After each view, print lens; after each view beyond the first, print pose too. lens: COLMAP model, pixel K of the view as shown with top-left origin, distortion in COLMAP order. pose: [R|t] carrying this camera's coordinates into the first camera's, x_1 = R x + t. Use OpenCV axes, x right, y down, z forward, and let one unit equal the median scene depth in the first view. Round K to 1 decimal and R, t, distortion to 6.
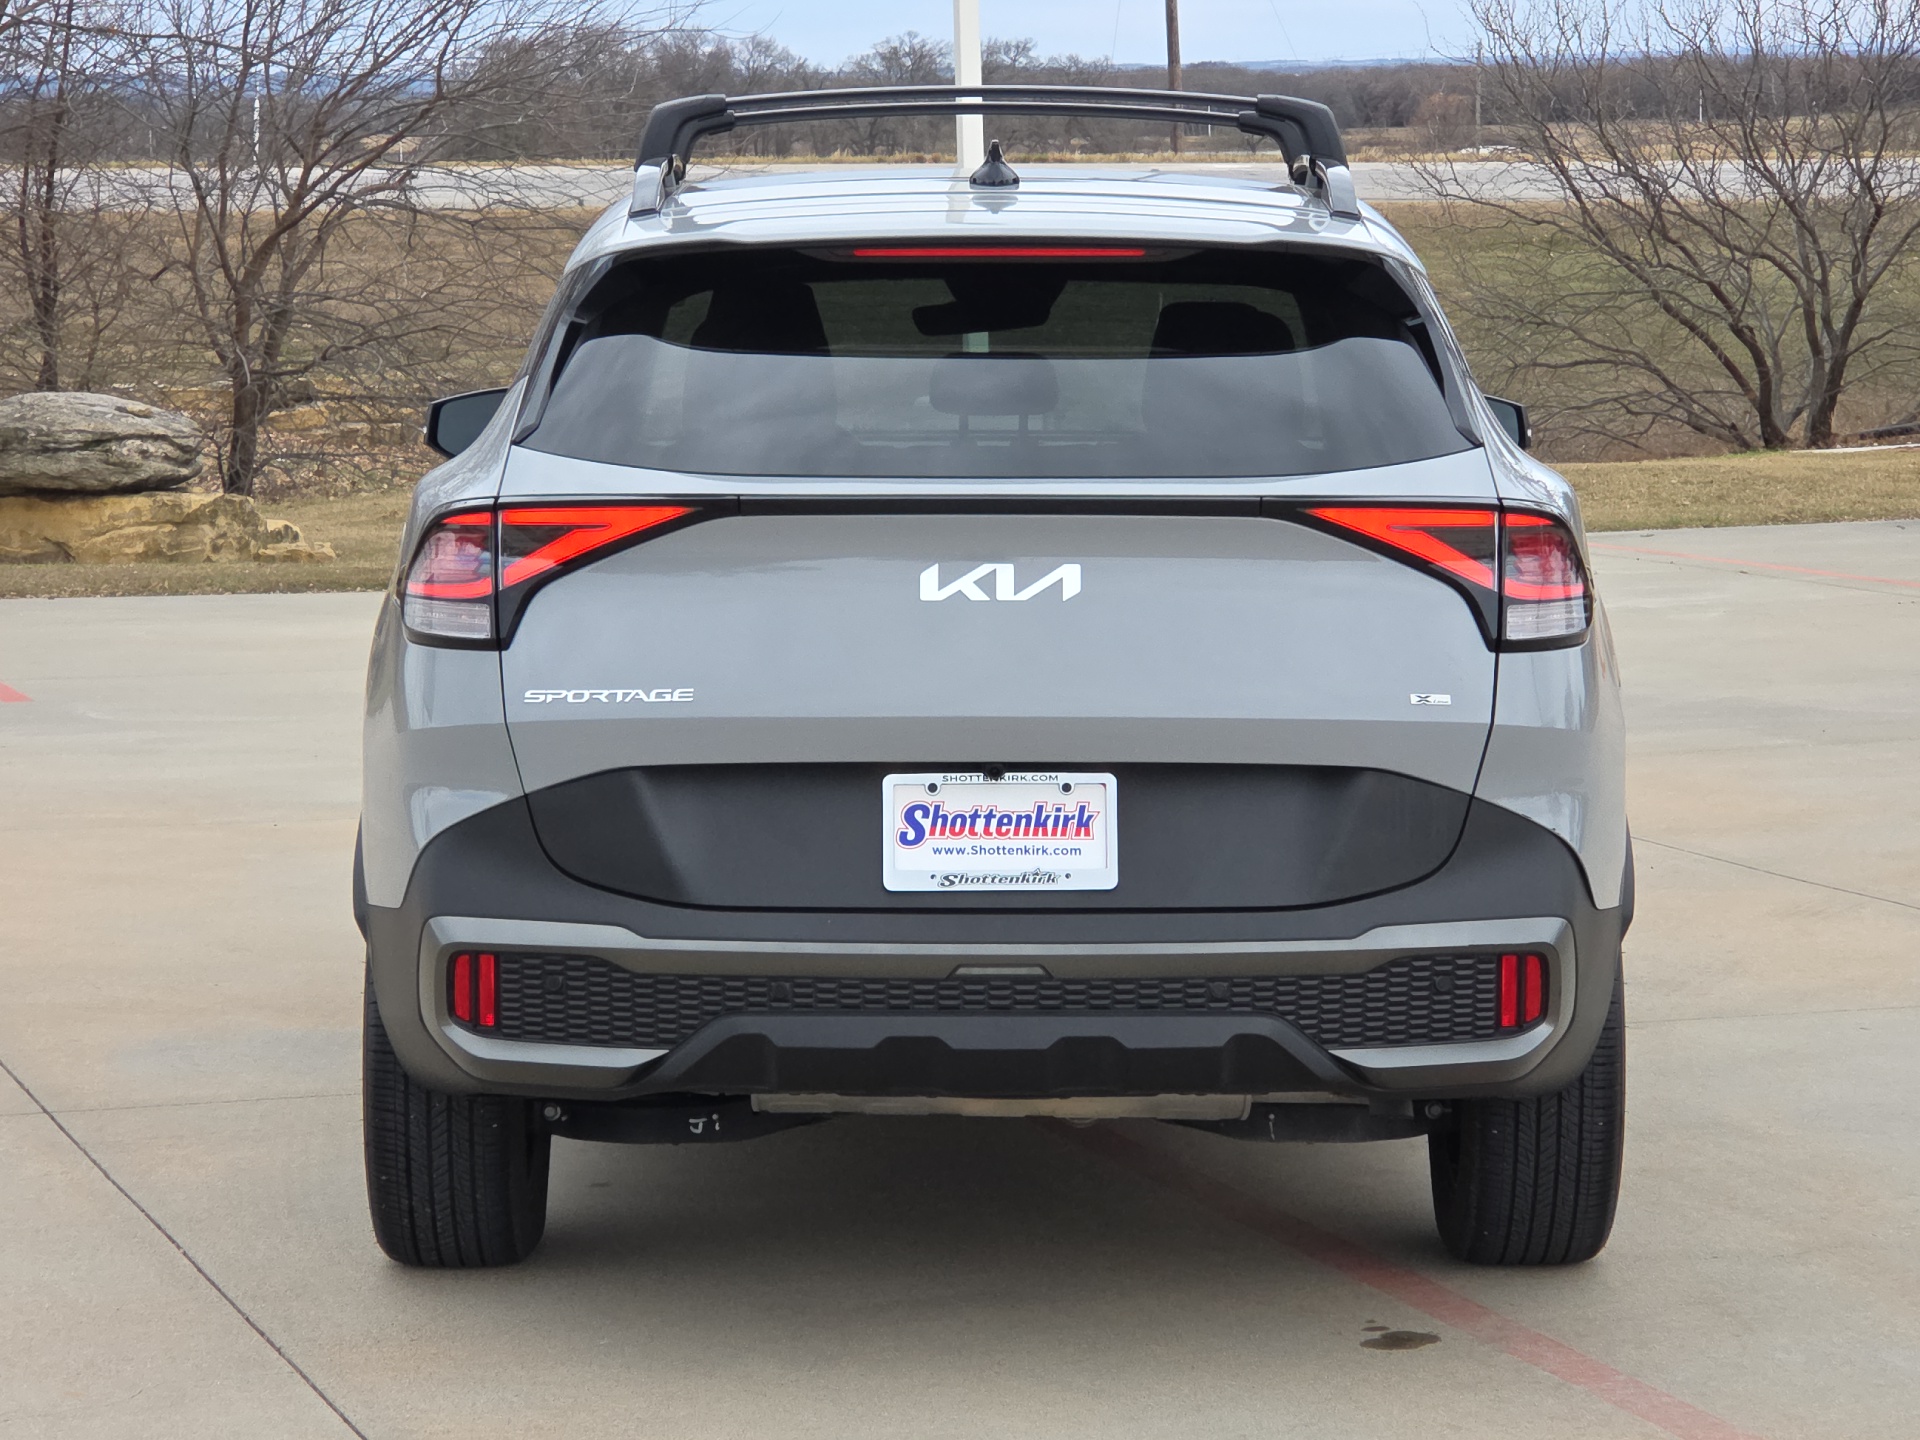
lens RADIAL K [[5258.6, 0, 961.7], [0, 5258.6, 755.6], [0, 0, 1]] dist [-1.102587, 24.062700]
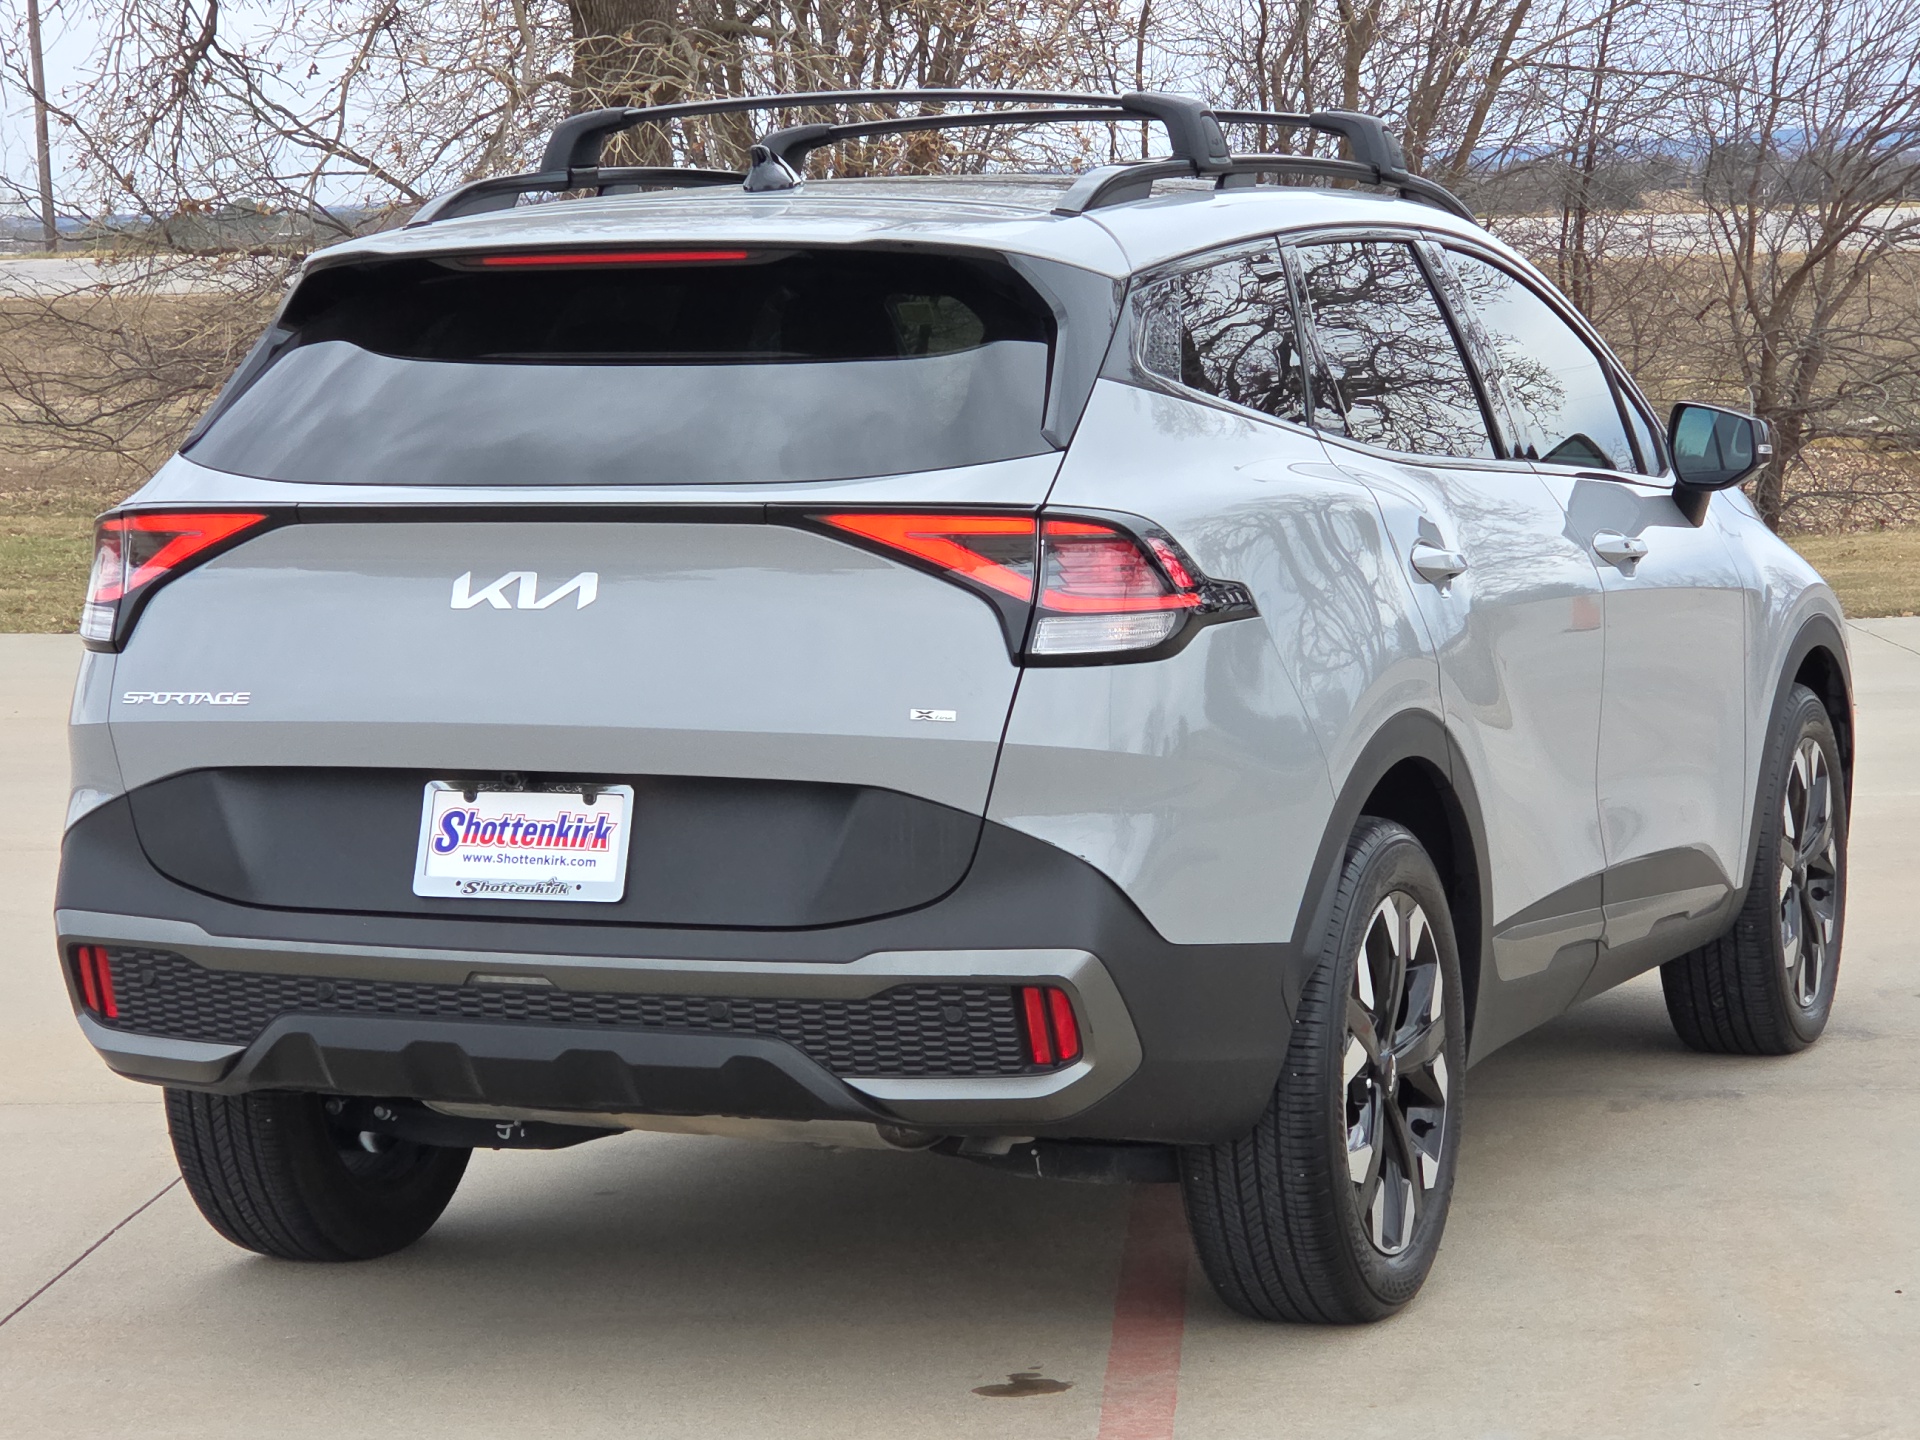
lens RADIAL K [[5258.6, 0, 961.7], [0, 5258.6, 755.6], [0, 0, 1]] dist [-1.102587, 24.062700]
pose [[0.928593, 0.020848, -0.370513, 0.447191], [-0.024088, 0.999701, -0.004121, 0.000423], [0.370317, 0.012752, 0.928818, 0.109604]]
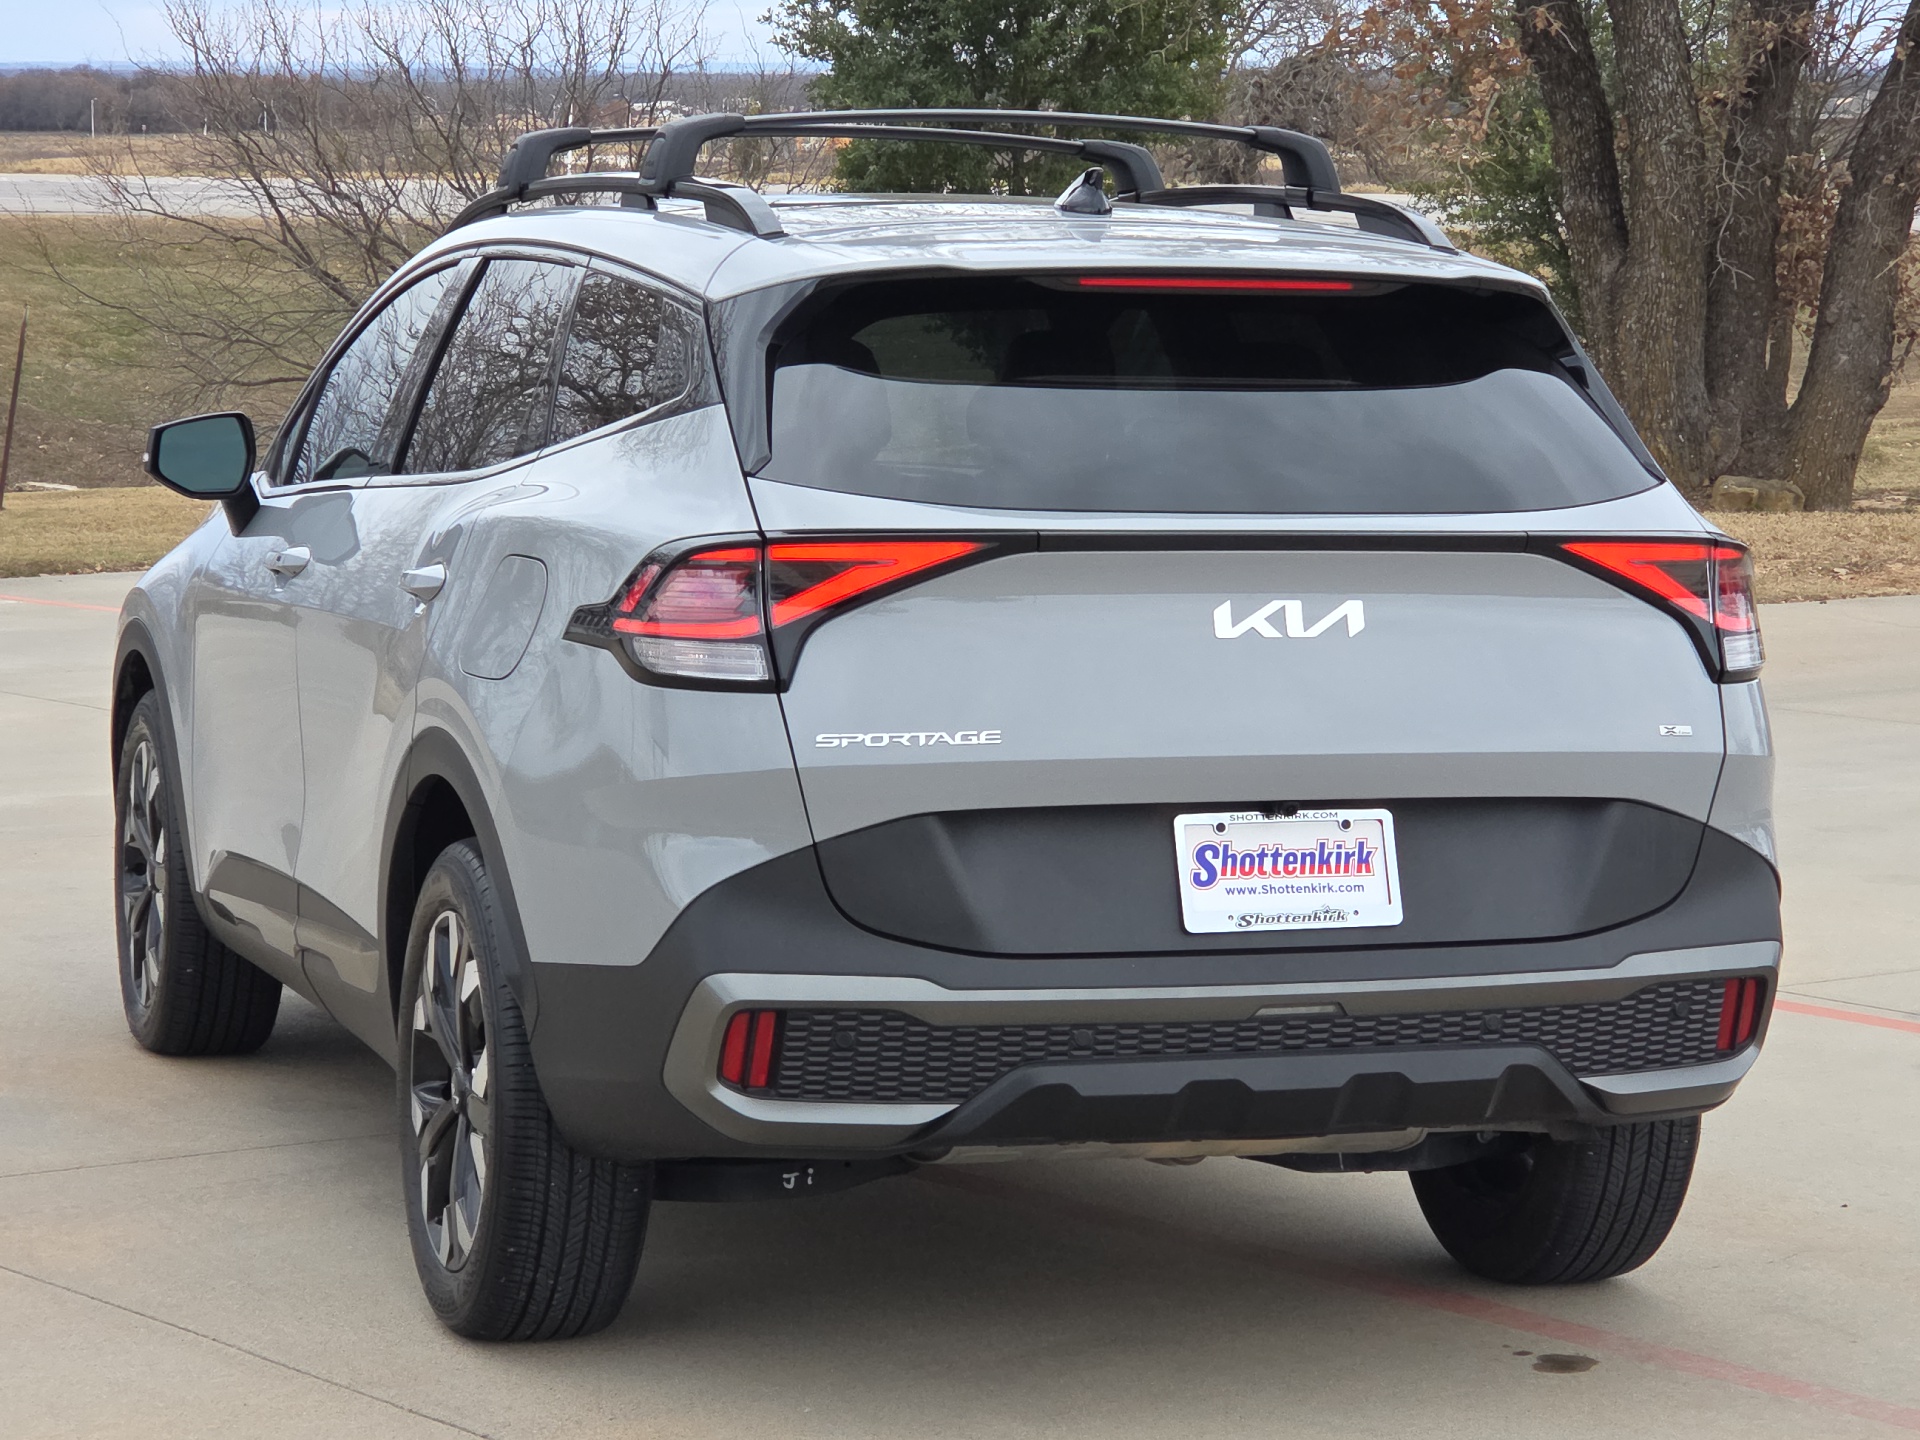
lens RADIAL K [[5258.6, 0, 961.7], [0, 5258.6, 755.6], [0, 0, 1]] dist [-1.102587, 24.062700]
pose [[0.951452, -0.016284, 0.307367, -0.351711], [0.017108, 0.999854, 0.000012, -0.008142], [-0.307323, 0.005247, 0.951591, 0.077710]]
